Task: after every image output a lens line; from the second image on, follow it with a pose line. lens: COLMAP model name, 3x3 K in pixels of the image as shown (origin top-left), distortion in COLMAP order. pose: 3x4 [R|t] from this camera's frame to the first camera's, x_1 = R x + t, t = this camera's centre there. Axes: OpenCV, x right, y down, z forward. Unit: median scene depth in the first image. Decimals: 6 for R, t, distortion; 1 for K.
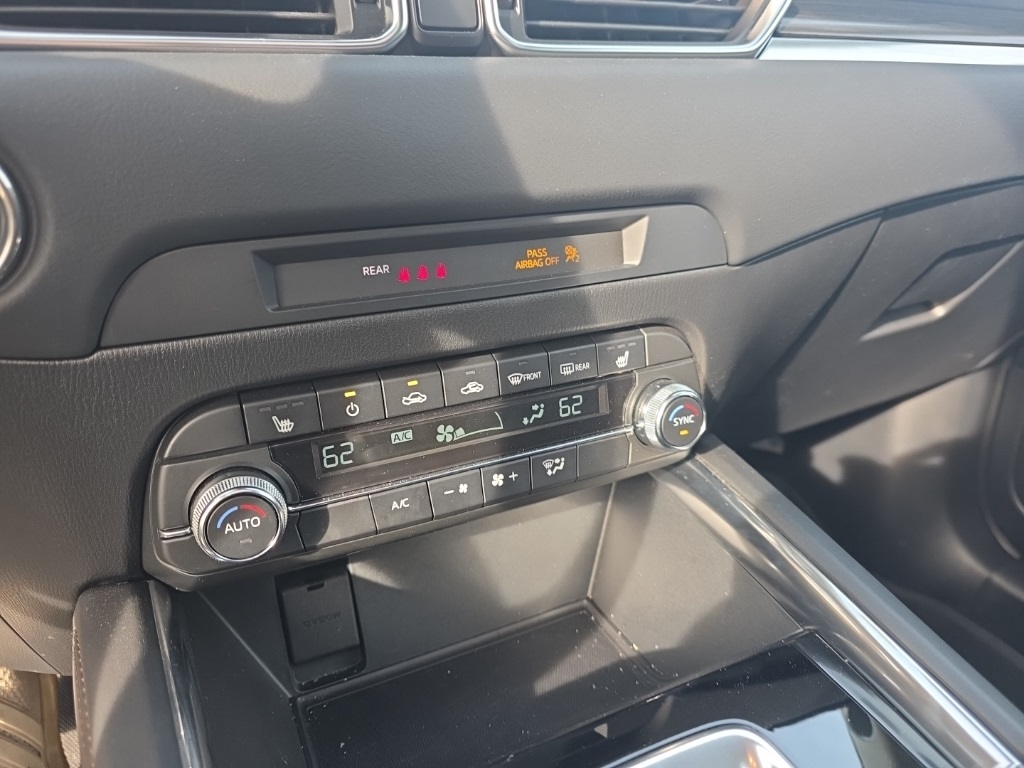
lens RADIAL K [[693.4, 0, 502.2], [0, 693.4, 377.7], [0, 0, 1]] dist [0.048097, -0.041230]
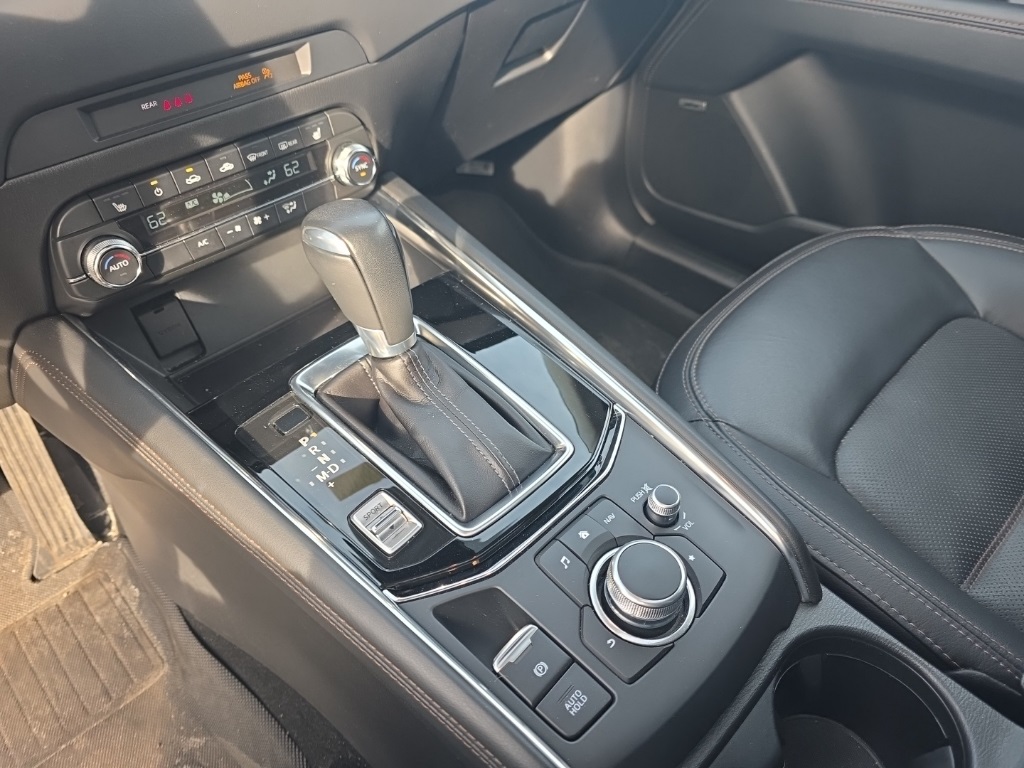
lens RADIAL K [[693.4, 0, 486.2], [0, 693.4, 382.8], [0, 0, 1]] dist [0.048097, -0.041230]
pose [[0.944718, -0.232148, 0.231550, 0.035728], [0.135453, 0.919438, 0.369168, -0.045383], [-0.298598, -0.317396, 0.900055, -0.864319]]
